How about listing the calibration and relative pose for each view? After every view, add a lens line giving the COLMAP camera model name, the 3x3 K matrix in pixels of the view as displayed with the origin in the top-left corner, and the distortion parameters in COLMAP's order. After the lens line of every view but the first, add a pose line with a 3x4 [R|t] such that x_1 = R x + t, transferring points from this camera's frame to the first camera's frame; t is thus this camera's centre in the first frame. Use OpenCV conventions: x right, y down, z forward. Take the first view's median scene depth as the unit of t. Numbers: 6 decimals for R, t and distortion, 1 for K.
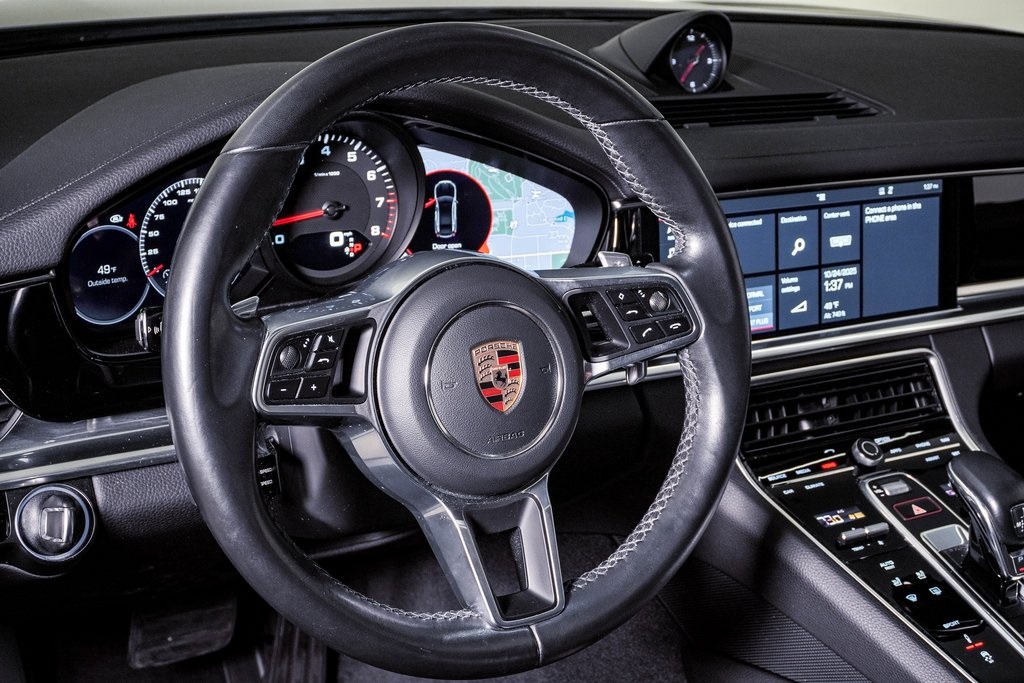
lens RADIAL K [[1525.0, 0, 512.0], [0, 1525.0, 341.5], [0, 0, 1]] dist [-0.035086, 0.065742]
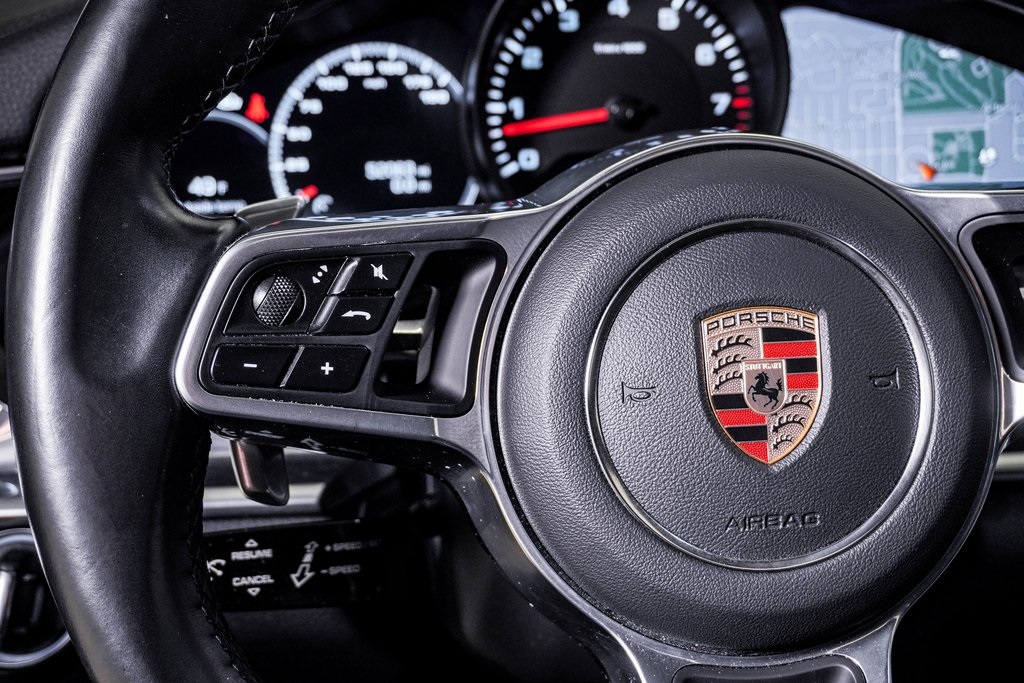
lens RADIAL K [[1587.6, 0, 512.0], [0, 1587.6, 341.5], [0, 0, 1]] dist [0.015850, 0.208213]
pose [[0.896948, 0.047693, -0.439556, 0.101847], [-0.079454, 0.995368, -0.054132, 0.032414], [0.434938, 0.083478, 0.896583, 0.430151]]
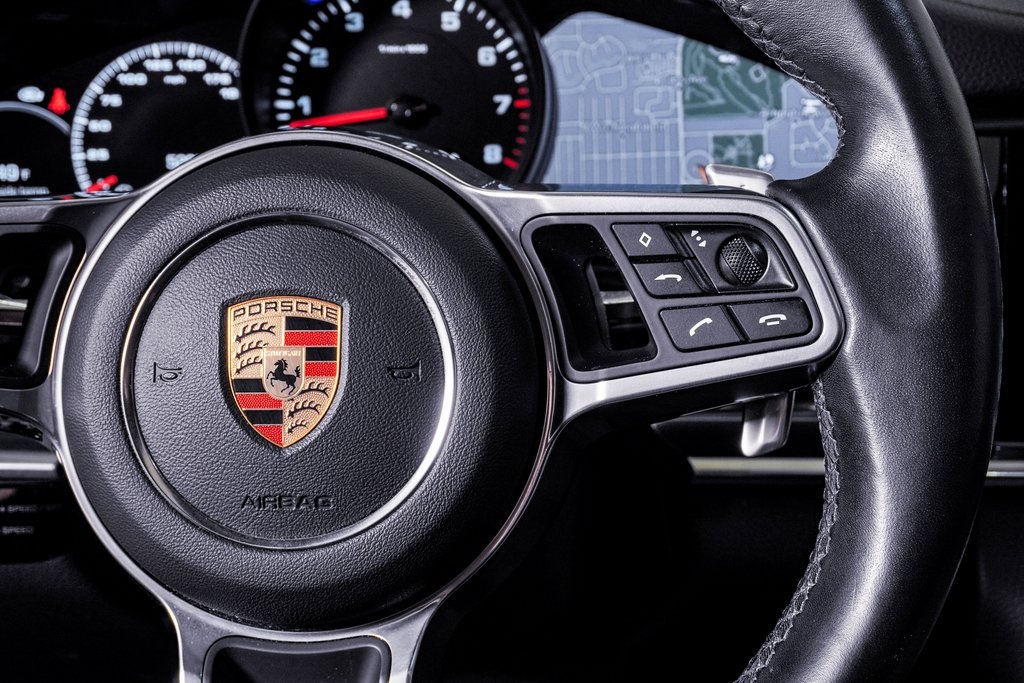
lens RADIAL K [[1555.7, 0, 512.0], [0, 1555.7, 341.5], [0, 0, 1]] dist [0.003184, 0.063499]
pose [[0.811521, 0.083443, -0.578334, 0.253387], [-0.127060, 0.991268, -0.035269, 0.017124], [0.570341, 0.102104, 0.815037, 0.510317]]
